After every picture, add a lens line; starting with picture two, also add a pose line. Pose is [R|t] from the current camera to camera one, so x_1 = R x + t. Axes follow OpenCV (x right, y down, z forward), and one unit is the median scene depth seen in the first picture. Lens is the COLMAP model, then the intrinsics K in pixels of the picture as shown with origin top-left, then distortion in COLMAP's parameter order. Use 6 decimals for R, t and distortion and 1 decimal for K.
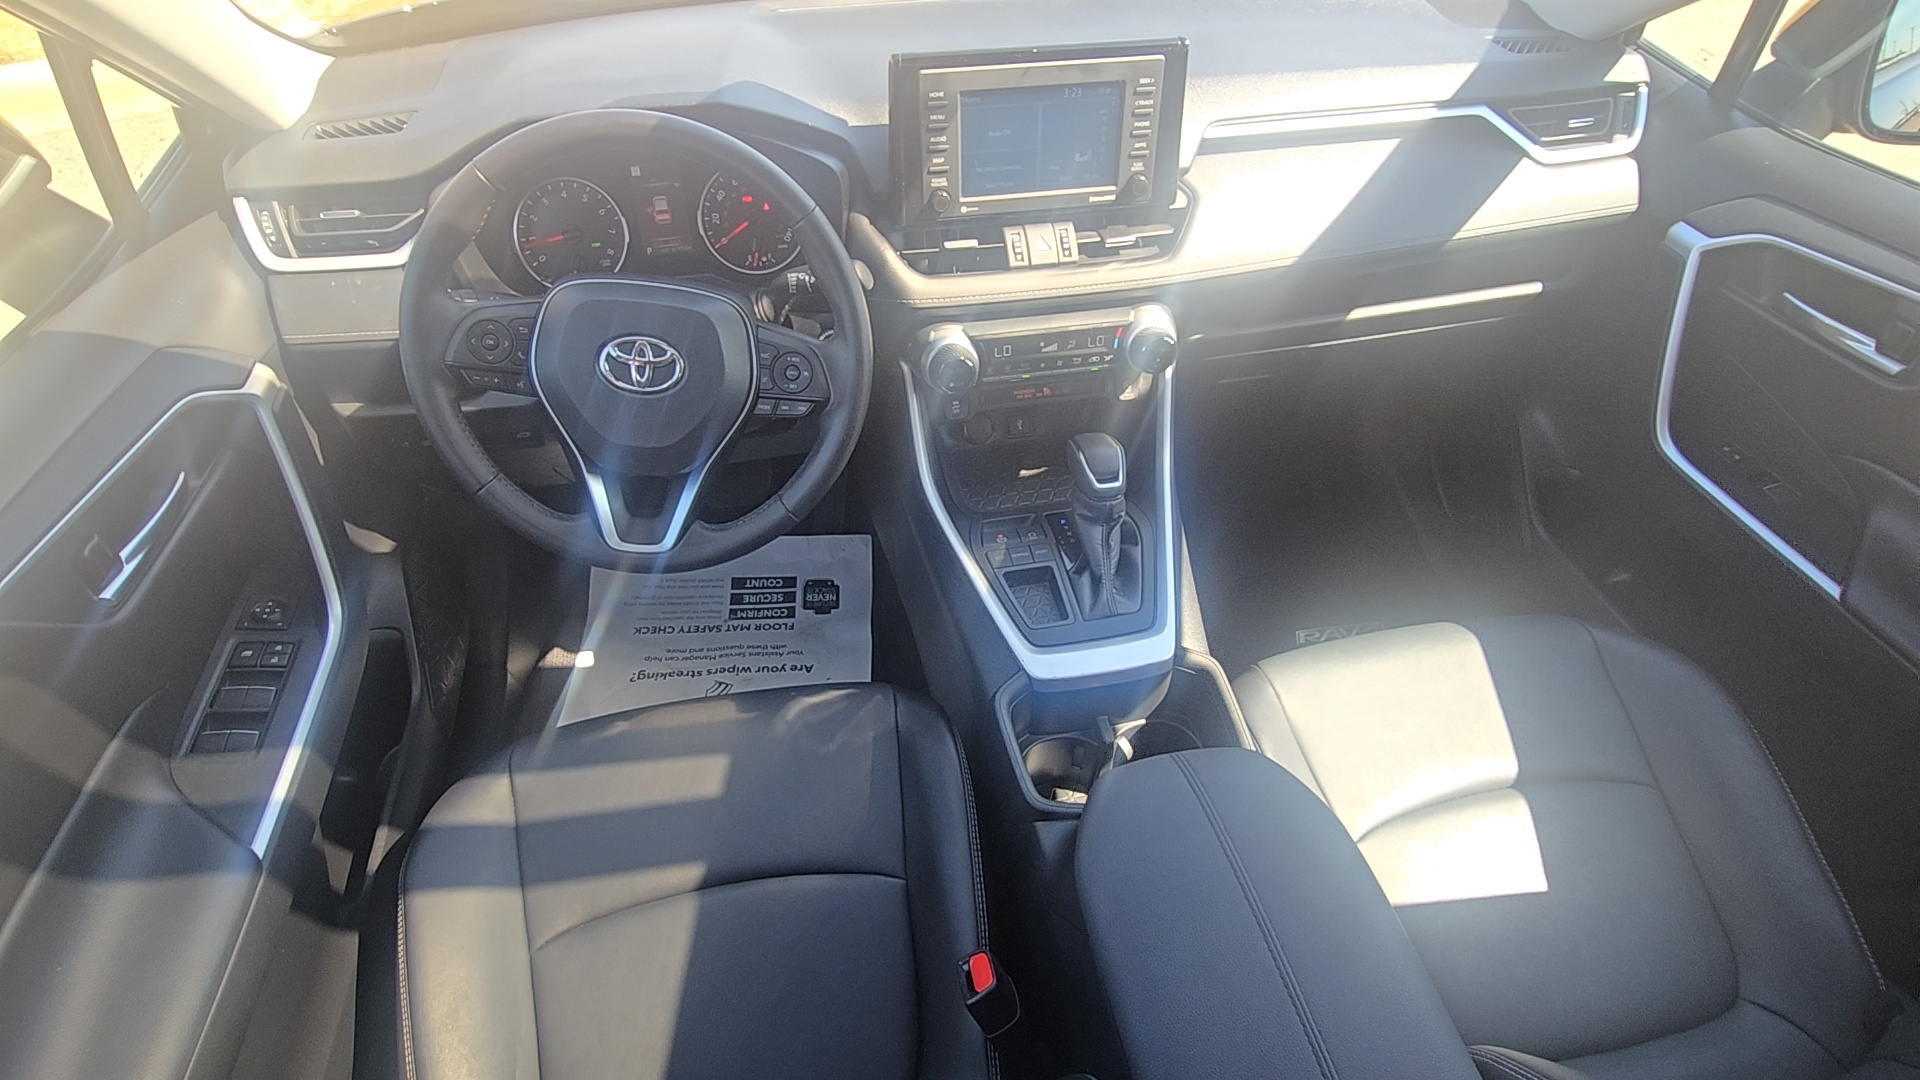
lens RADIAL K [[961.5, 0, 947.9], [0, 961.5, 552.0], [0, 0, 1]] dist [-0.002389, -0.000184]
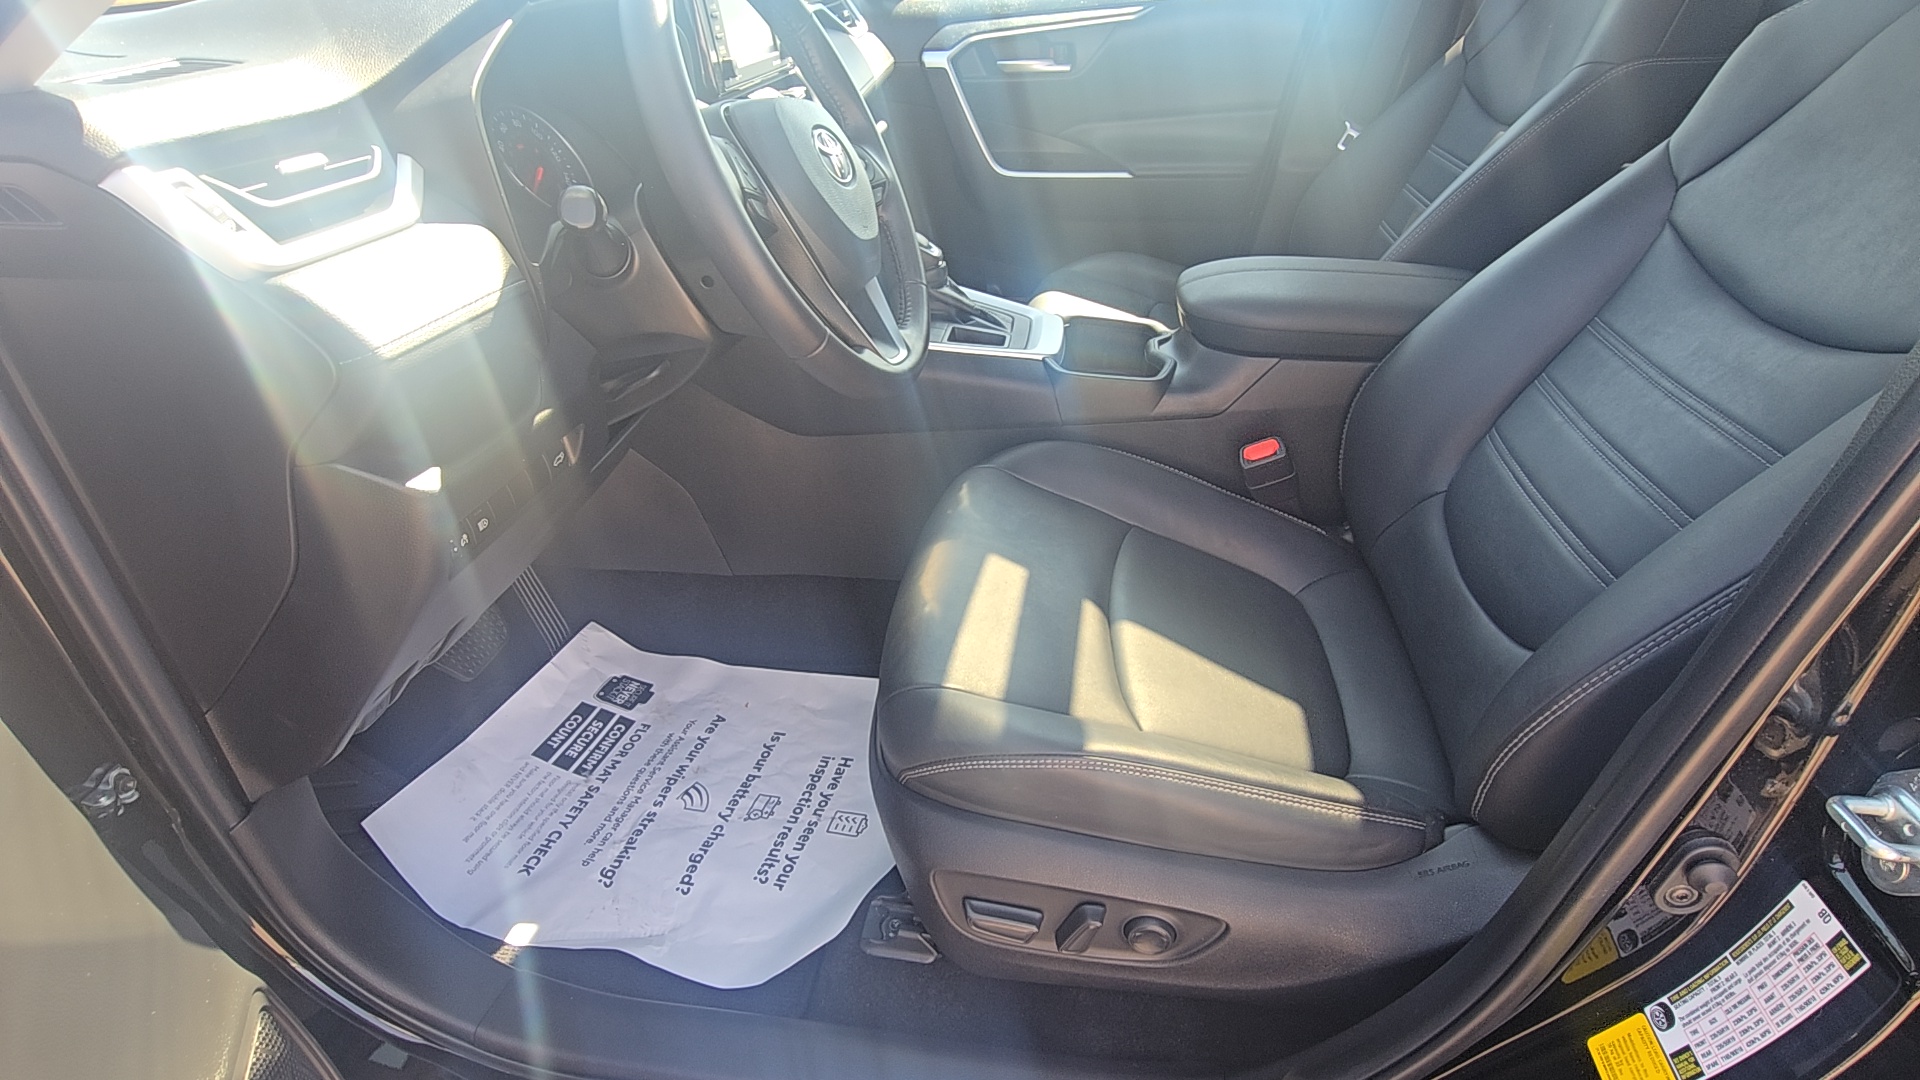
lens RADIAL K [[961.5, 0, 947.9], [0, 961.5, 552.0], [0, 0, 1]] dist [-0.002389, -0.000184]
pose [[0.338740, -0.518915, 0.784845, -0.633700], [0.671606, 0.717554, 0.184558, -0.007388], [-0.658939, 0.464589, 0.591571, 0.270555]]
